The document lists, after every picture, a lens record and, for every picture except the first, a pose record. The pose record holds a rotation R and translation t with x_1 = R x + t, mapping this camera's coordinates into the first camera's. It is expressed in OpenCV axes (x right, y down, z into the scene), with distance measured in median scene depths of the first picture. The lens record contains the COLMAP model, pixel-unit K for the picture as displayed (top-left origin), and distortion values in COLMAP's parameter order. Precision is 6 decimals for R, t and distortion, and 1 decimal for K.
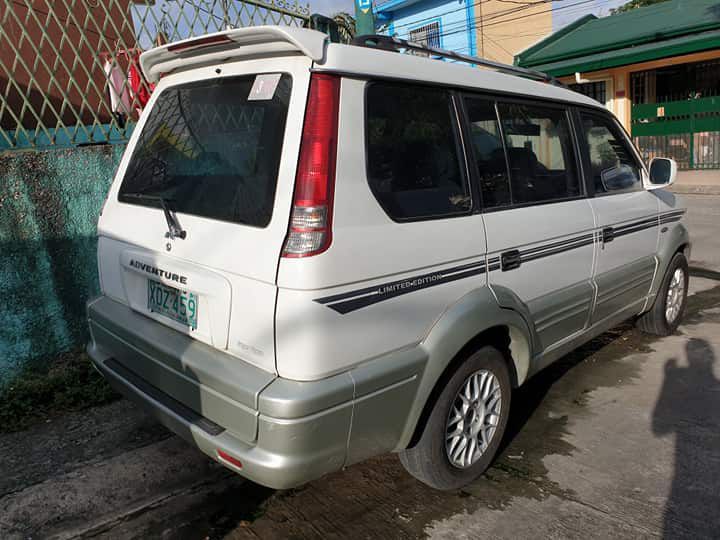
lens RADIAL K [[571.6, 0, 357.1], [0, 571.6, 263.2], [0, 0, 1]] dist [0.008918, 0.006154]
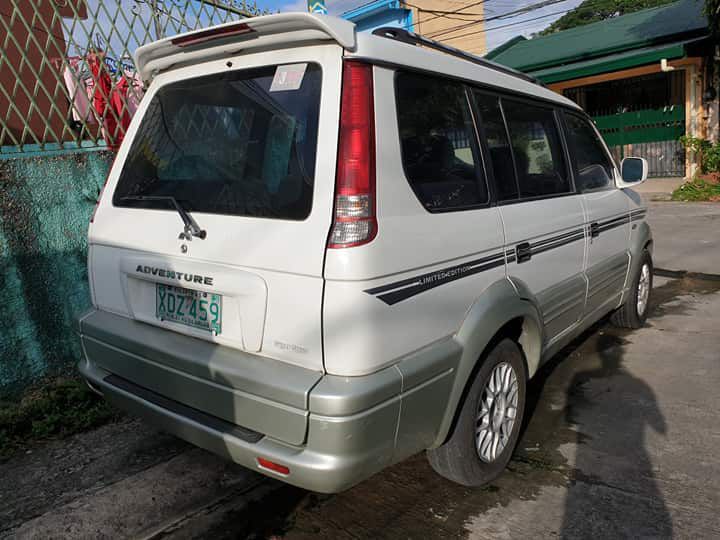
lens RADIAL K [[571.5, 0, 360.0], [0, 571.5, 270.0], [0, 0, 1]] dist [0.010533, 0.000999]
pose [[0.991815, -0.039285, 0.121489, -0.150666], [0.042436, 0.998824, -0.023453, 0.039195], [-0.120425, 0.028417, 0.992316, 0.031425]]
